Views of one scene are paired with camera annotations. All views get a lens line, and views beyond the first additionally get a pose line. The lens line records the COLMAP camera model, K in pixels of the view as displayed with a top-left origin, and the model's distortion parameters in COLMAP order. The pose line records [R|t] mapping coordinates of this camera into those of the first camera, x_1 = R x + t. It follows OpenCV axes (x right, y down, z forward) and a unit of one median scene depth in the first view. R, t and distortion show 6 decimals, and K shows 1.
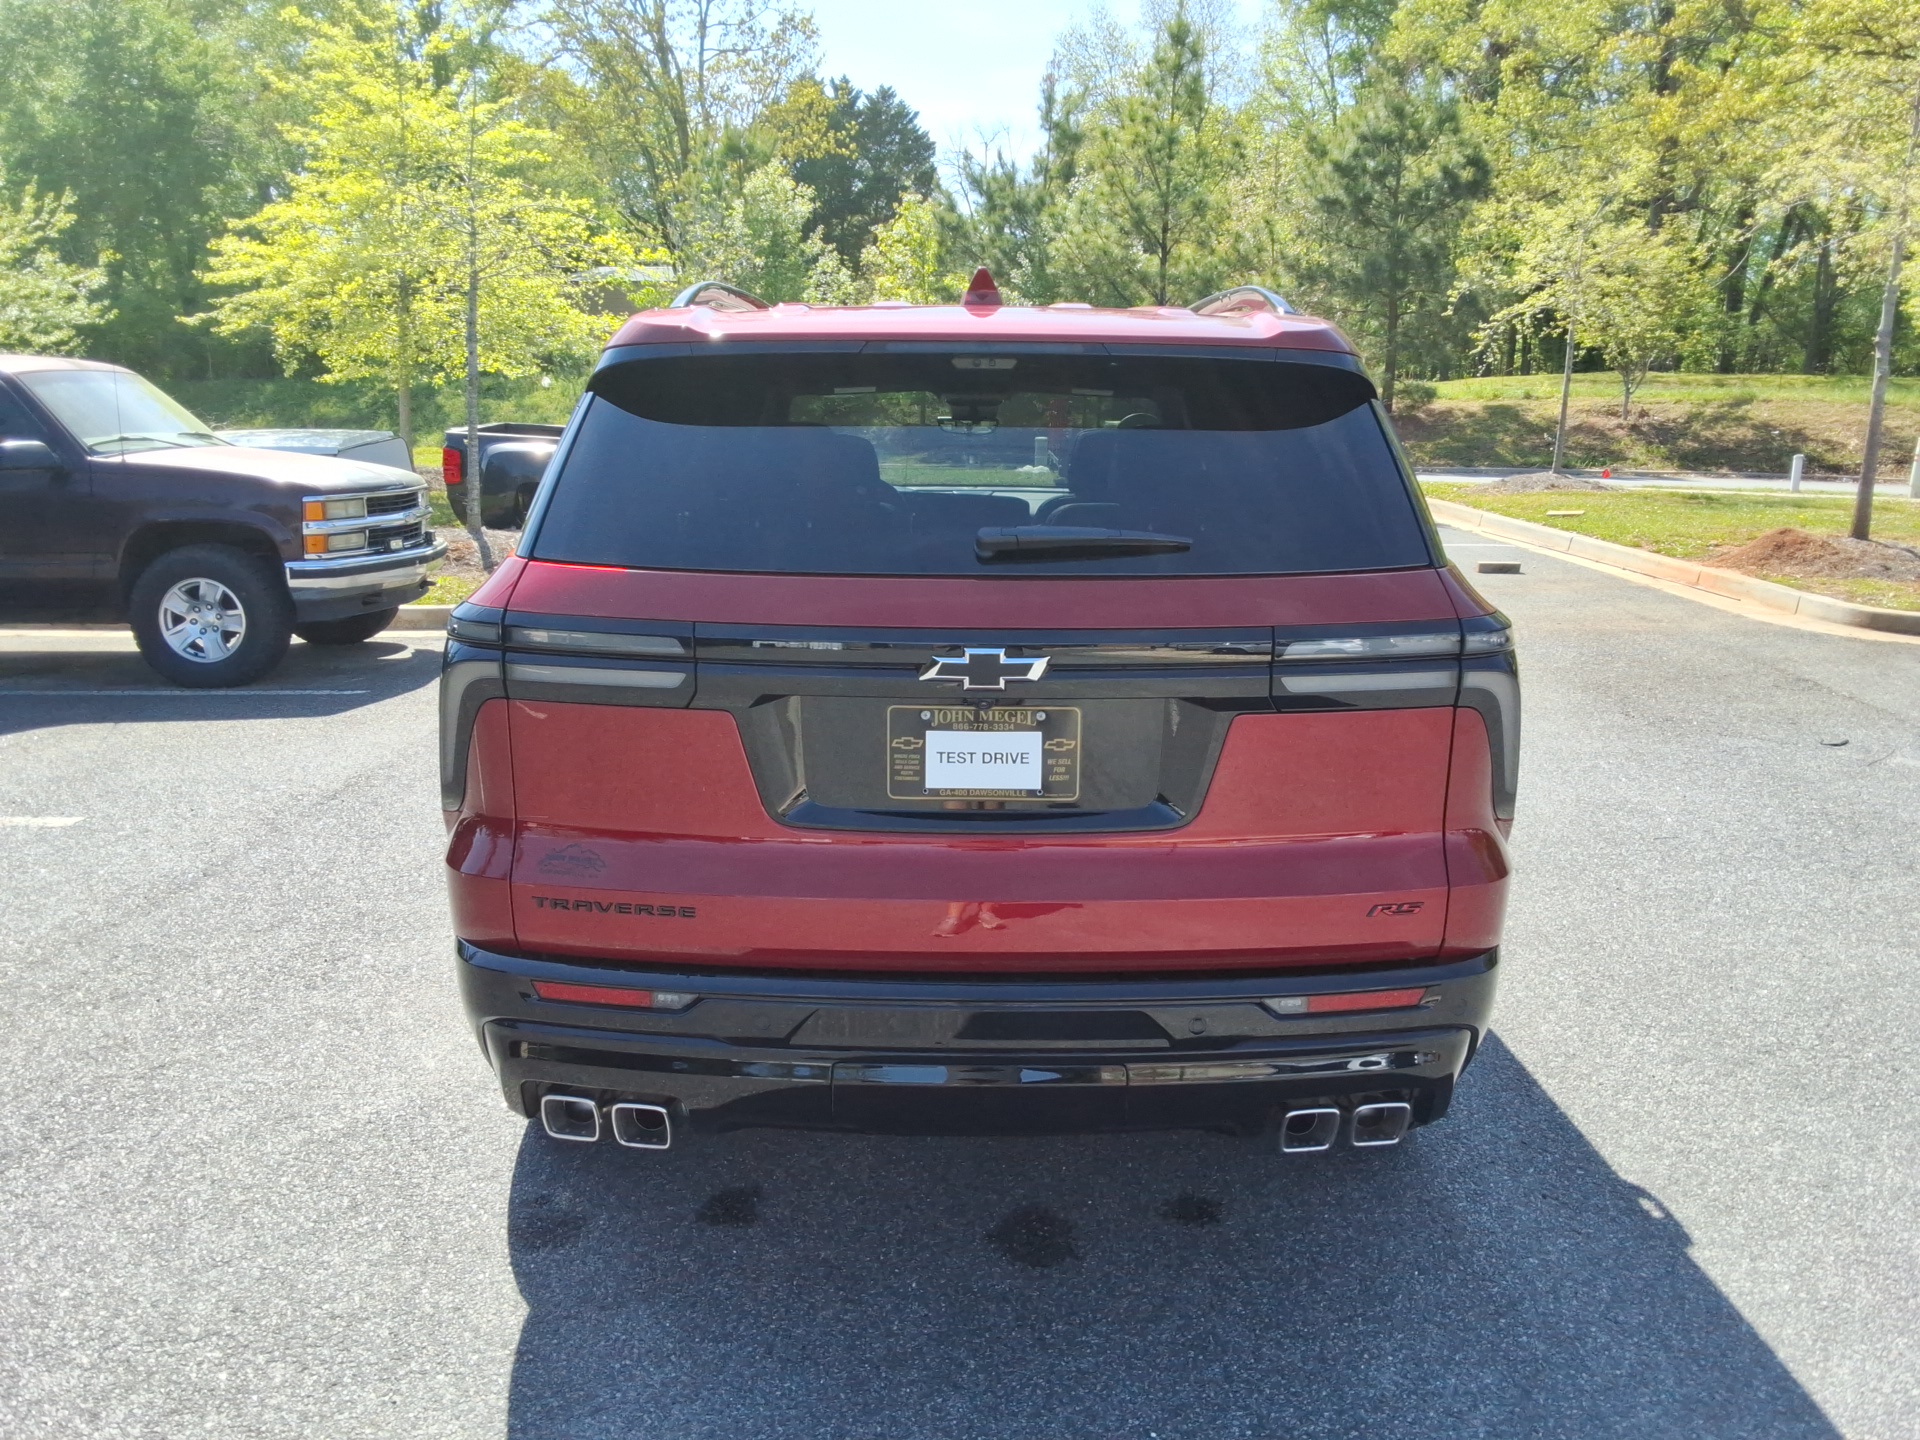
lens RADIAL K [[1555.6, 0, 975.9], [0, 1555.6, 703.6], [0, 0, 1]] dist [0.123330, -0.179279]
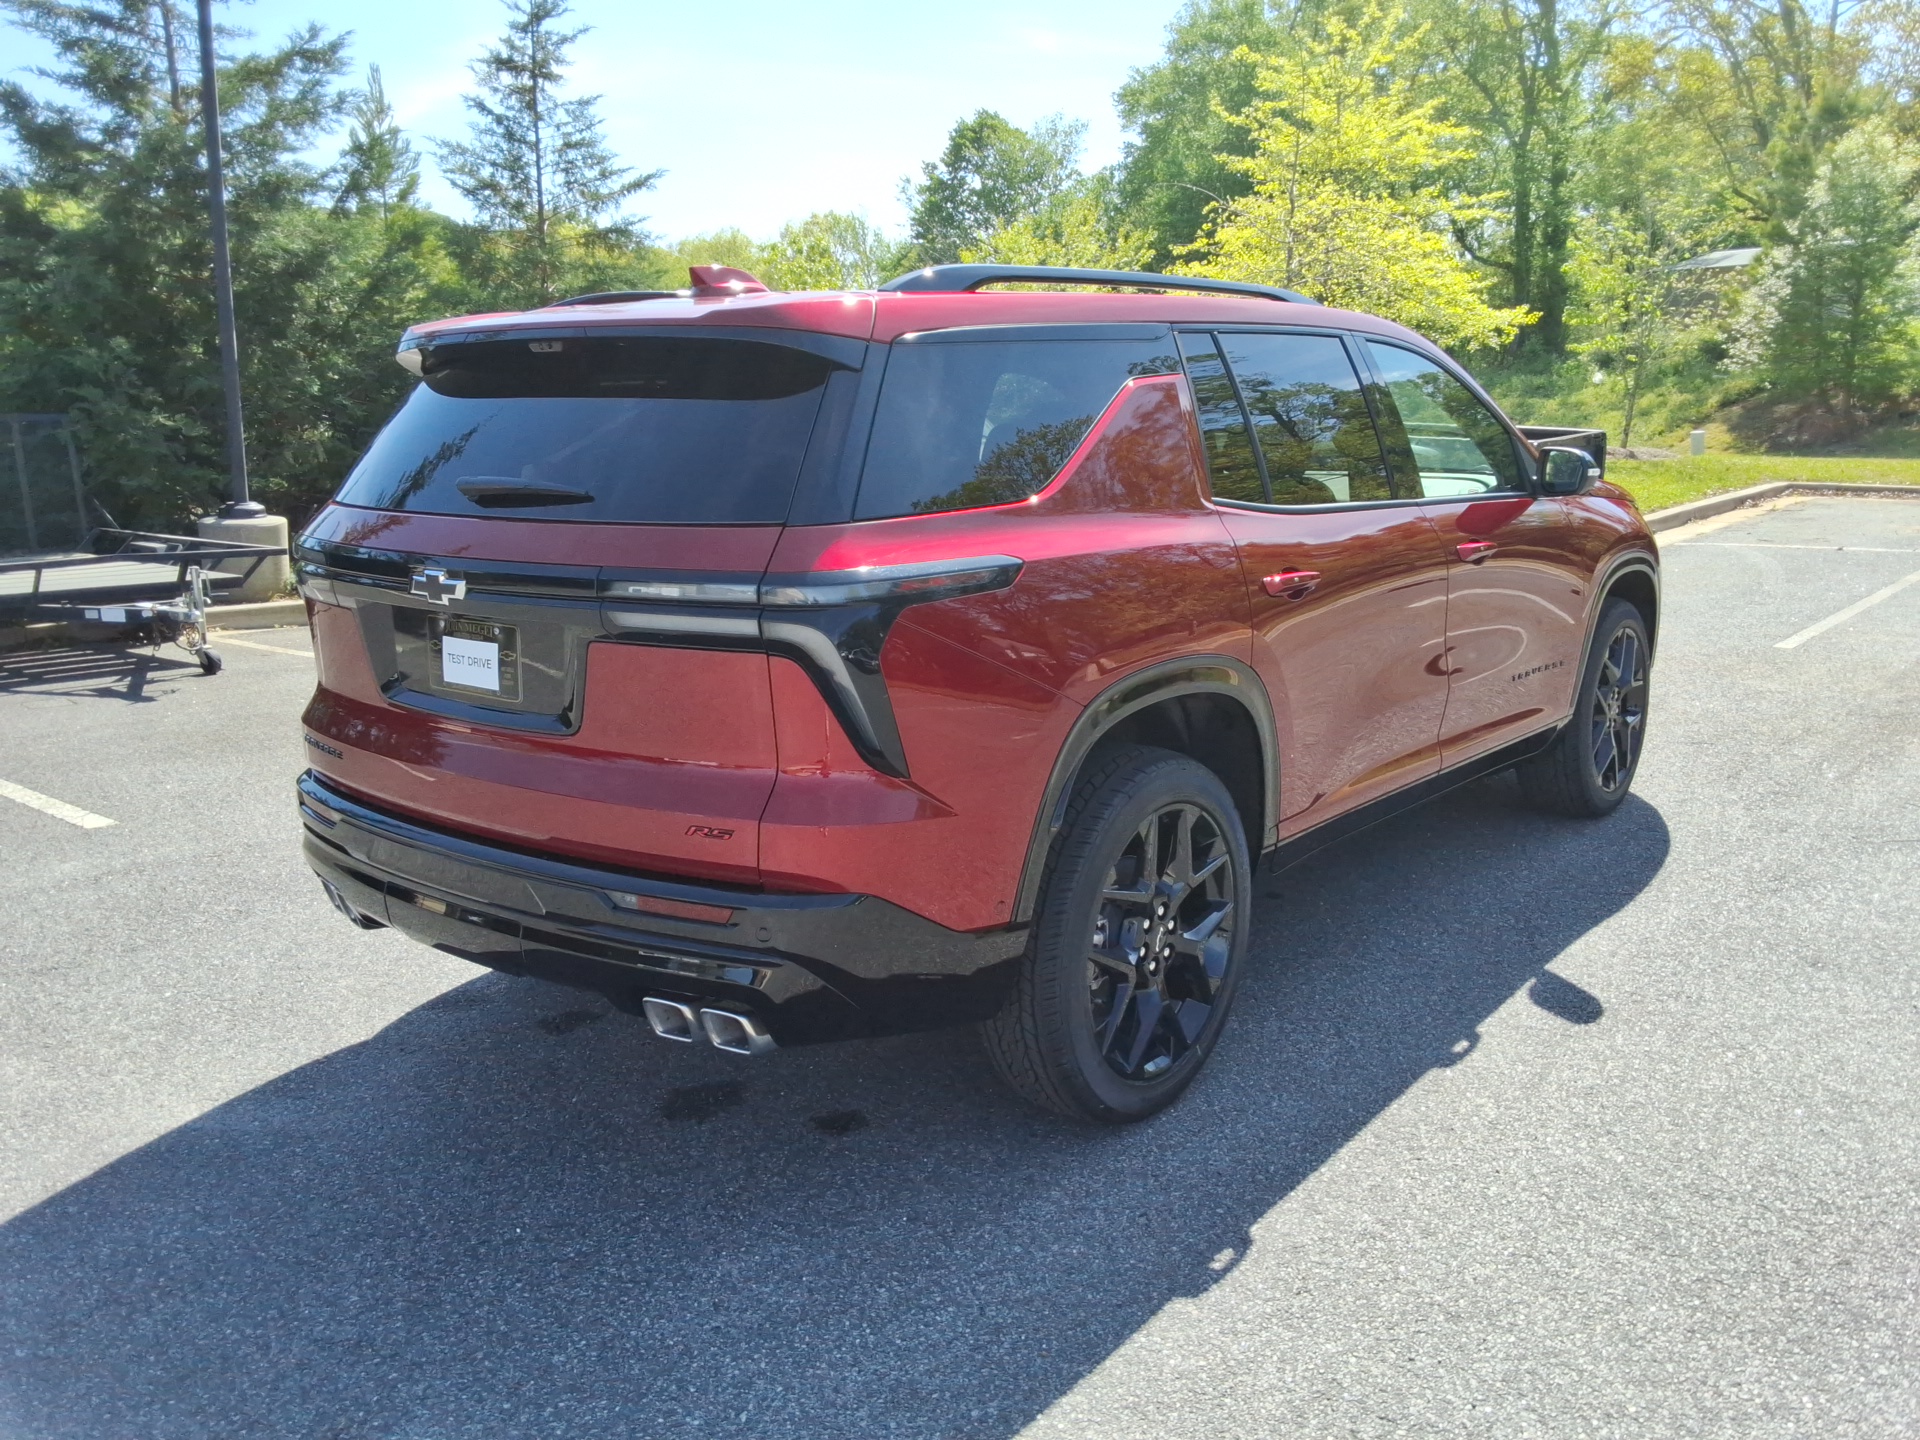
lens RADIAL K [[1552.0, 0, 956.2], [0, 1552.0, 701.9], [0, 0, 1]] dist [0.125245, -0.186651]
pose [[0.773291, 0.101282, -0.625910, 0.207254], [-0.102401, 0.994150, 0.034357, -0.002987], [0.625728, 0.037525, 0.779138, 0.048772]]
